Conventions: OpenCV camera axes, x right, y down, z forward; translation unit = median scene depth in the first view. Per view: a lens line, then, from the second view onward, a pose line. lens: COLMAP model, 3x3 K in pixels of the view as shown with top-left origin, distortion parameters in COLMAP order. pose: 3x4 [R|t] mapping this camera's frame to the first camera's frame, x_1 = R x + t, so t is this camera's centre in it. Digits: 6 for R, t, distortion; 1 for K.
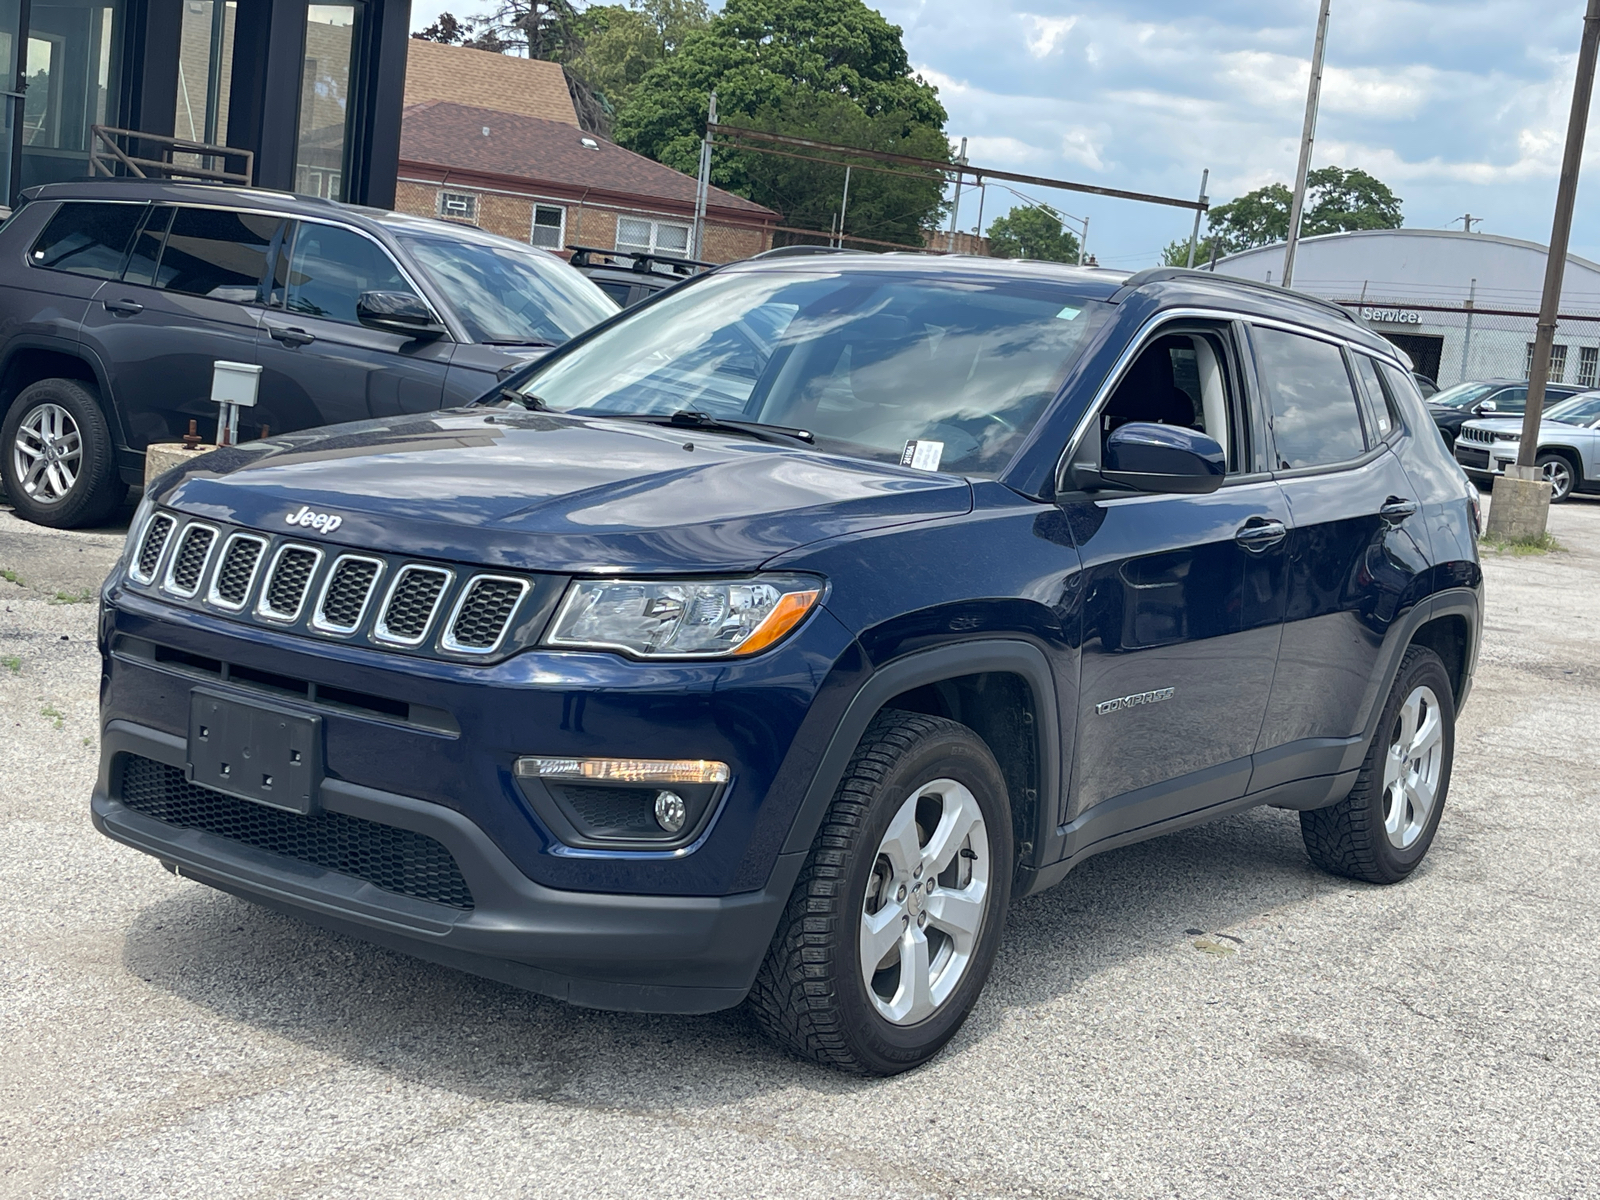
lens RADIAL K [[2147.4, 0, 800.0], [0, 2147.4, 600.0], [0, 0, 1]] dist [0.123107, -0.465022]
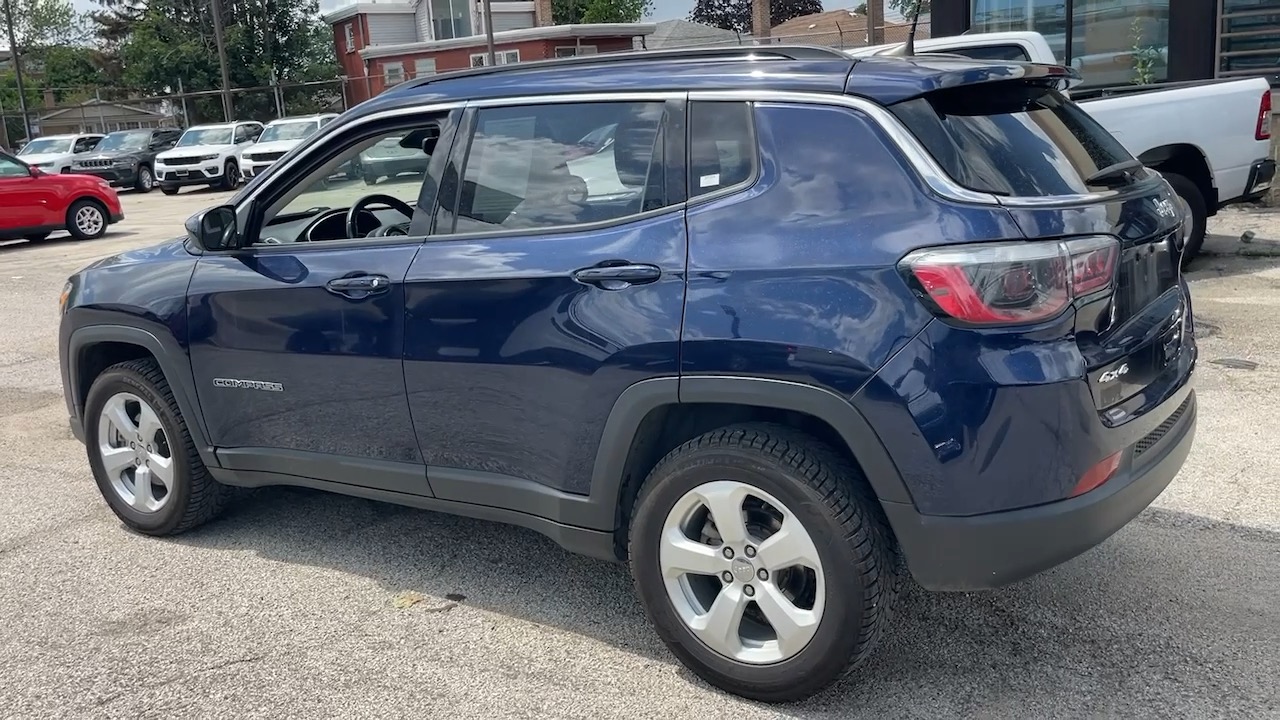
lens RADIAL K [[1097.6, 0, 640.0], [0, 1097.6, 360.0], [0, 0, 1]] dist [0.047504, -0.049697]
pose [[0.027049, 0.099691, -0.994651, 0.872452], [-0.055414, 0.993634, 0.098082, -0.059773], [0.998097, 0.052464, 0.032401, 1.147630]]
